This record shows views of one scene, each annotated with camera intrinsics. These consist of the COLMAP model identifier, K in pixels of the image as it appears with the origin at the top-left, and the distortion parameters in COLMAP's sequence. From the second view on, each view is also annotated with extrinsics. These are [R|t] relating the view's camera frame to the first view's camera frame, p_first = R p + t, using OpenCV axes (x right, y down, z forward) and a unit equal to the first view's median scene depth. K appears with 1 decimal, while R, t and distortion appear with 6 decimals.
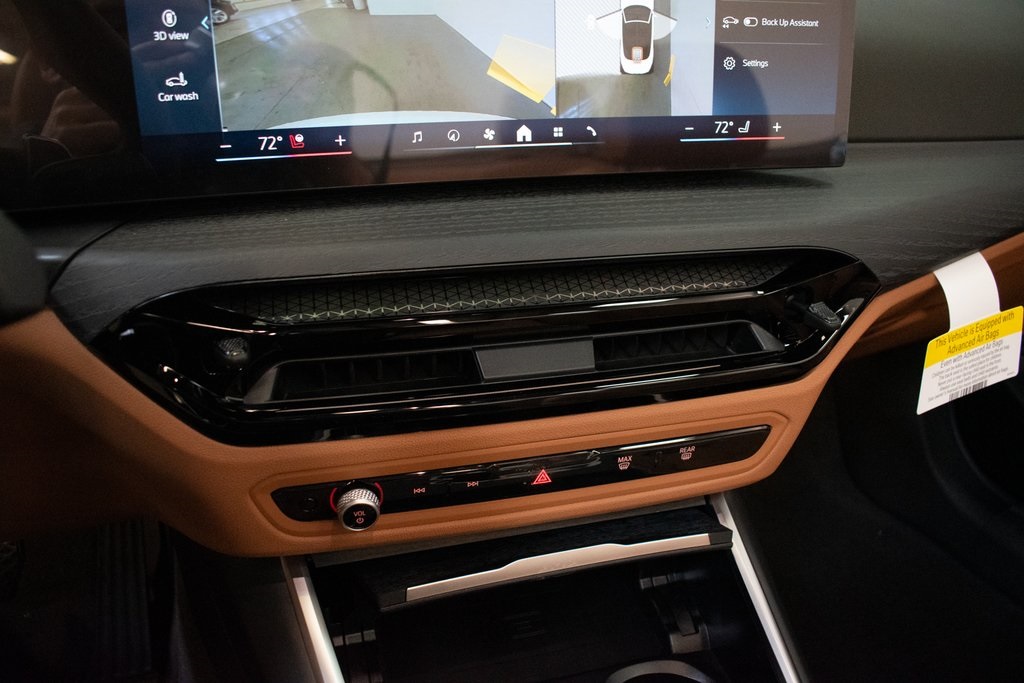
lens RADIAL K [[783.3, 0, 507.3], [0, 783.3, 343.3], [0, 0, 1]] dist [-0.094727, 0.003596]
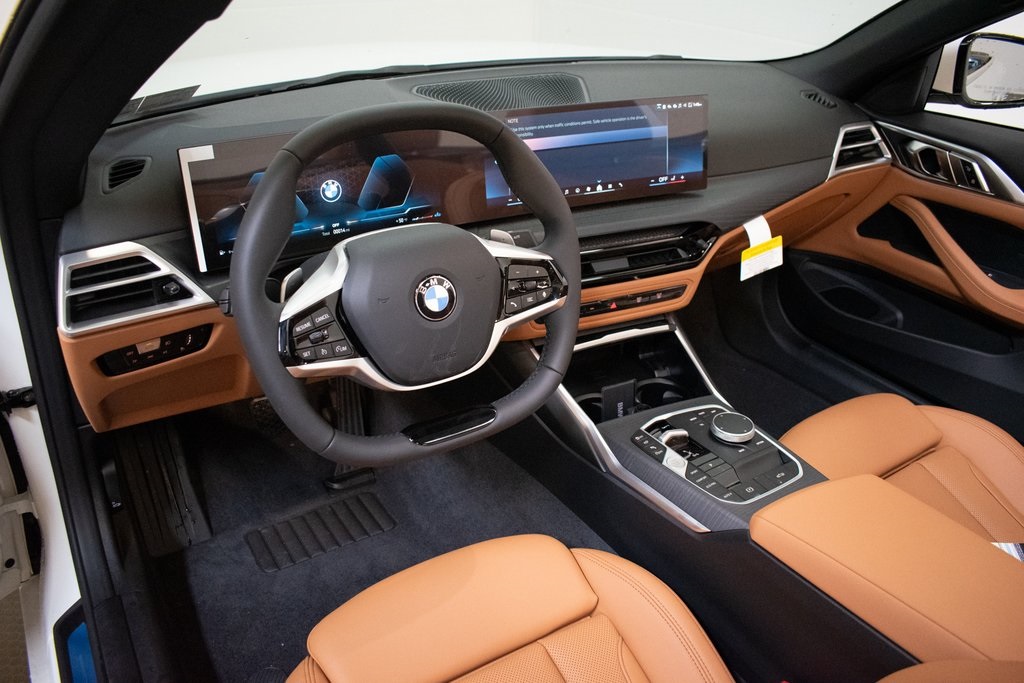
lens RADIAL K [[783.3, 0, 515.5], [0, 783.3, 340.1], [0, 0, 1]] dist [-0.094727, 0.003596]
pose [[0.986453, -0.082635, 0.141711, -0.680183], [0.075101, 0.995504, 0.057722, 0.095417], [-0.145844, -0.046297, 0.988224, -1.689596]]
